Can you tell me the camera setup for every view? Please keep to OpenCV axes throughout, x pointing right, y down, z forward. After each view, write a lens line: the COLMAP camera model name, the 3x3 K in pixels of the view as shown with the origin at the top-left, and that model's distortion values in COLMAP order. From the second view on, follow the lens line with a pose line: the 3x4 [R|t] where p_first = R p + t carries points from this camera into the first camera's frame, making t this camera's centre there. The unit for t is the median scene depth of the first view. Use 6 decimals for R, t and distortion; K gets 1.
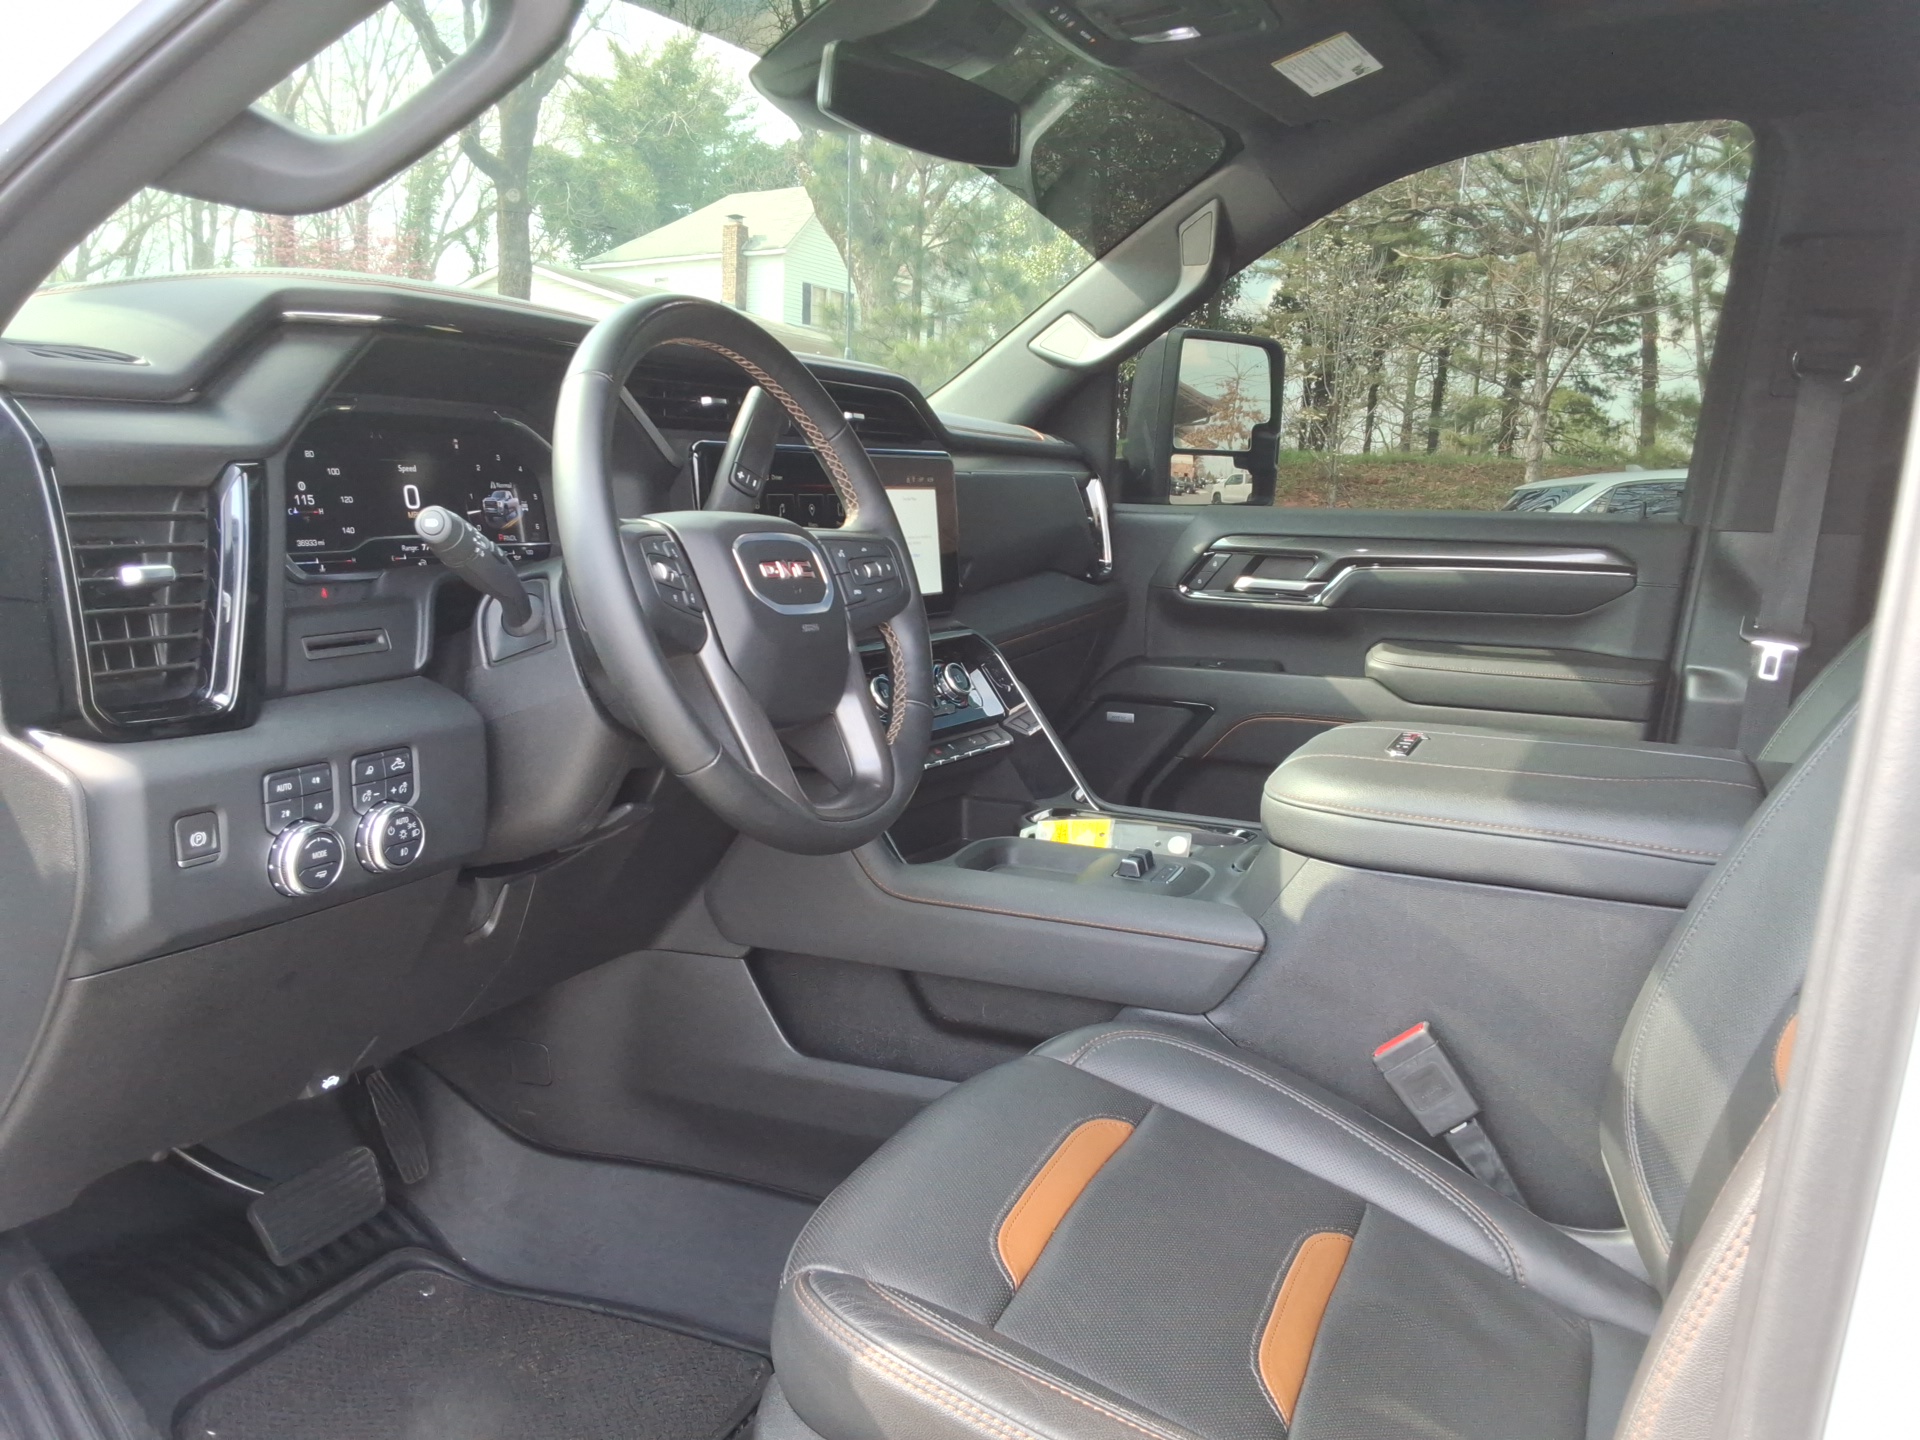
lens RADIAL K [[1534.7, 0, 972.5], [0, 1534.7, 711.5], [0, 0, 1]] dist [0.120894, -0.190465]
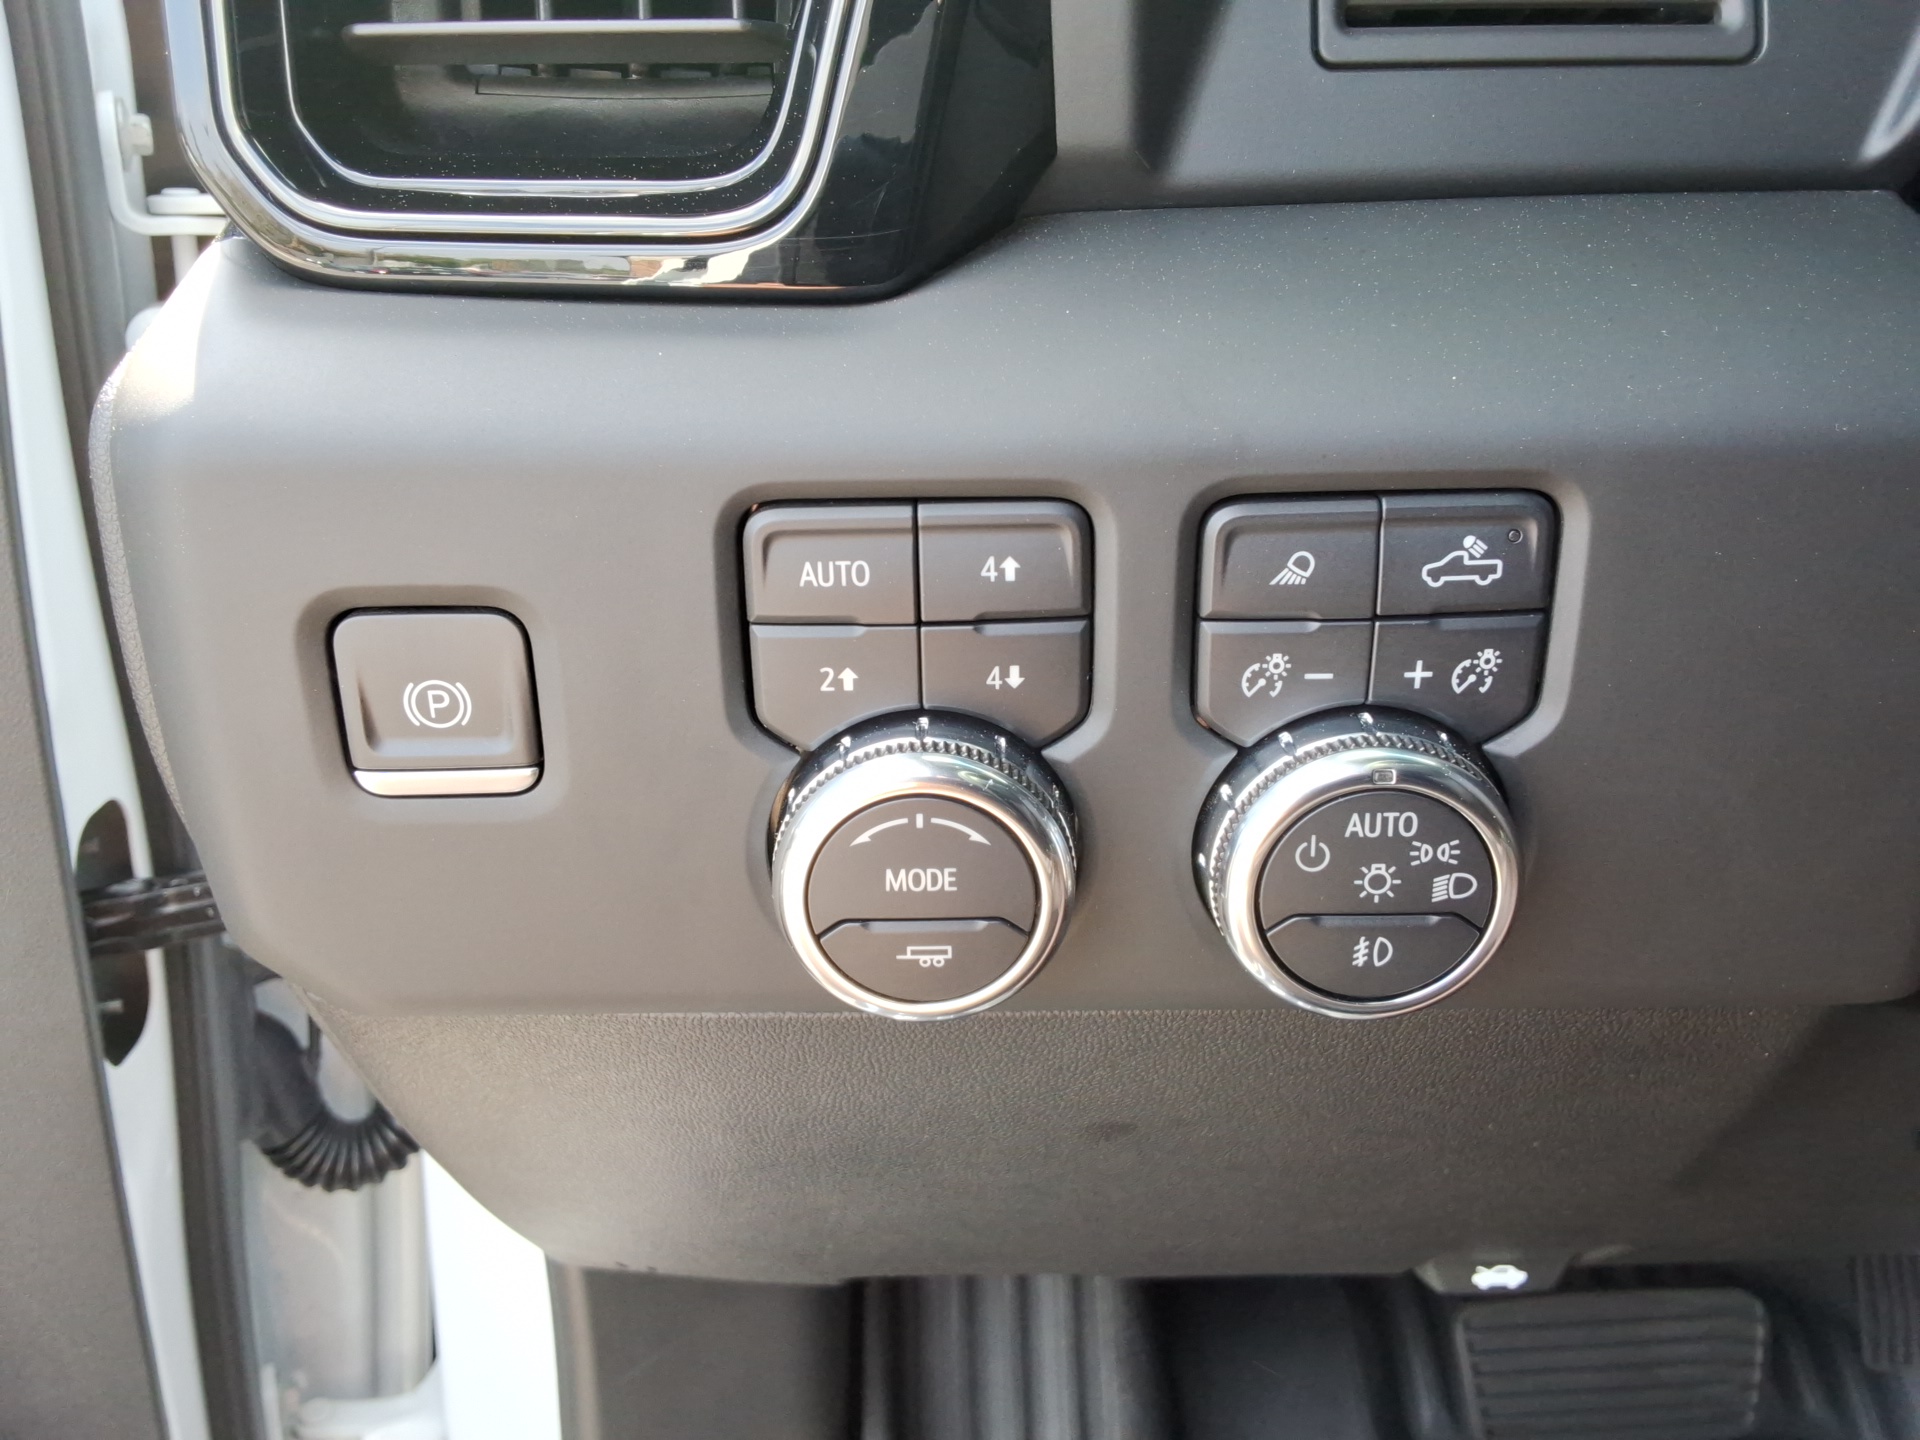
lens RADIAL K [[1534.7, 0, 972.5], [0, 1534.7, 711.5], [0, 0, 1]] dist [0.120894, -0.190465]
pose [[0.426141, 0.315000, -0.848044, -0.209618], [-0.111951, 0.948577, 0.296087, -0.003007], [0.897703, -0.031236, 0.439492, 0.846403]]
